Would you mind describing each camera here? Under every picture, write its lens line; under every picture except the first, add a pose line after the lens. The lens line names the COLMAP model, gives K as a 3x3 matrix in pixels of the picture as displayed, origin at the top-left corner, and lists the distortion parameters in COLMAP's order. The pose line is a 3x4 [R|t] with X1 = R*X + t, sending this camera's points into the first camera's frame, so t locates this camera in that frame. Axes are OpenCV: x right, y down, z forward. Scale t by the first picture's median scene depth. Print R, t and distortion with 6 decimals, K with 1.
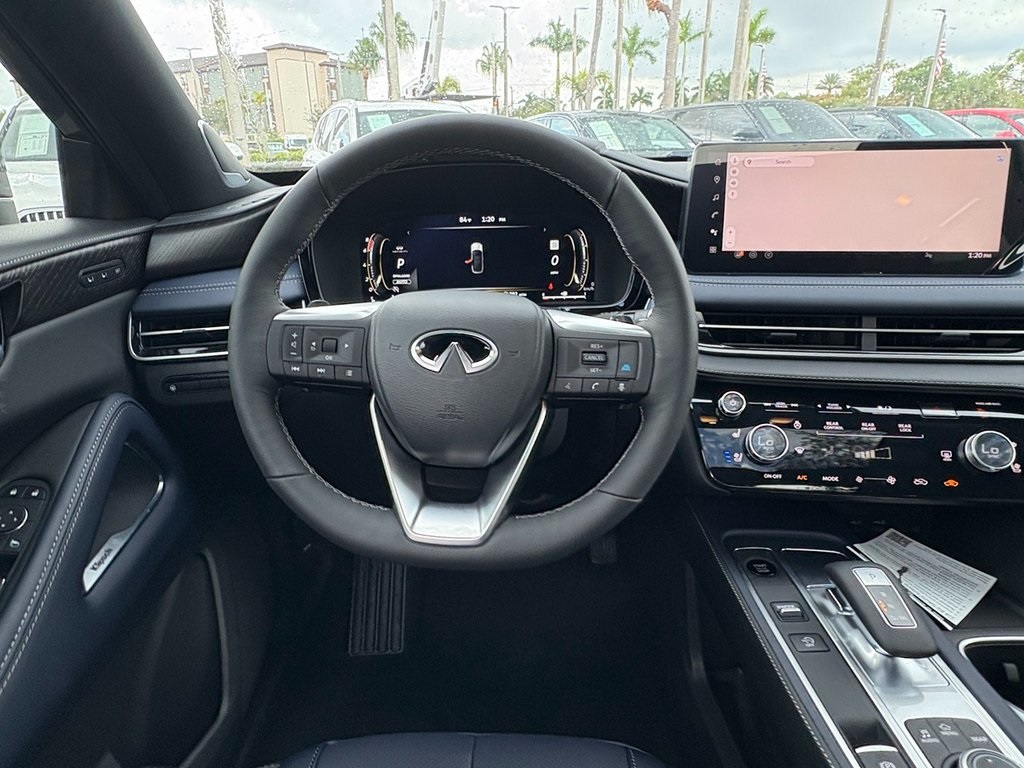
lens RADIAL K [[617.4, 0, 502.7], [0, 617.4, 383.0], [0, 0, 1]] dist [0.000371, 0.000661]
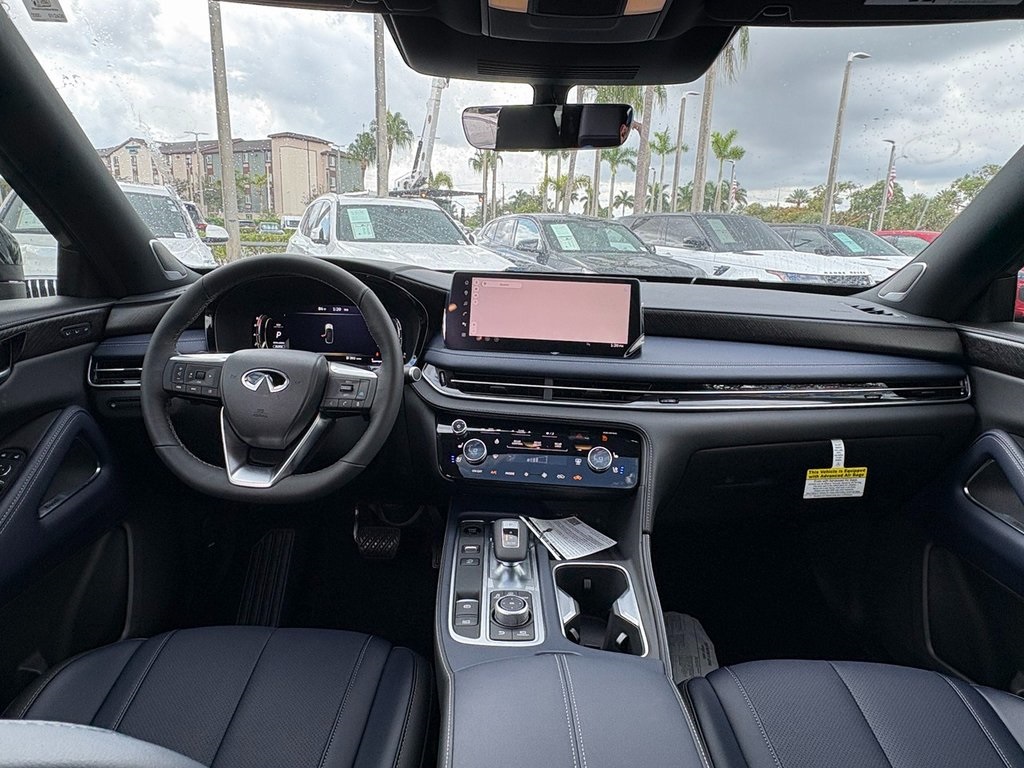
lens RADIAL K [[616.5, 0, 507.5], [0, 616.5, 389.6], [0, 0, 1]] dist [-0.000088, 0.000947]
pose [[0.998397, 0.045525, 0.033618, 0.431786], [-0.041014, 0.991376, -0.124467, 0.130197], [-0.038995, 0.122888, 0.991654, -0.623912]]
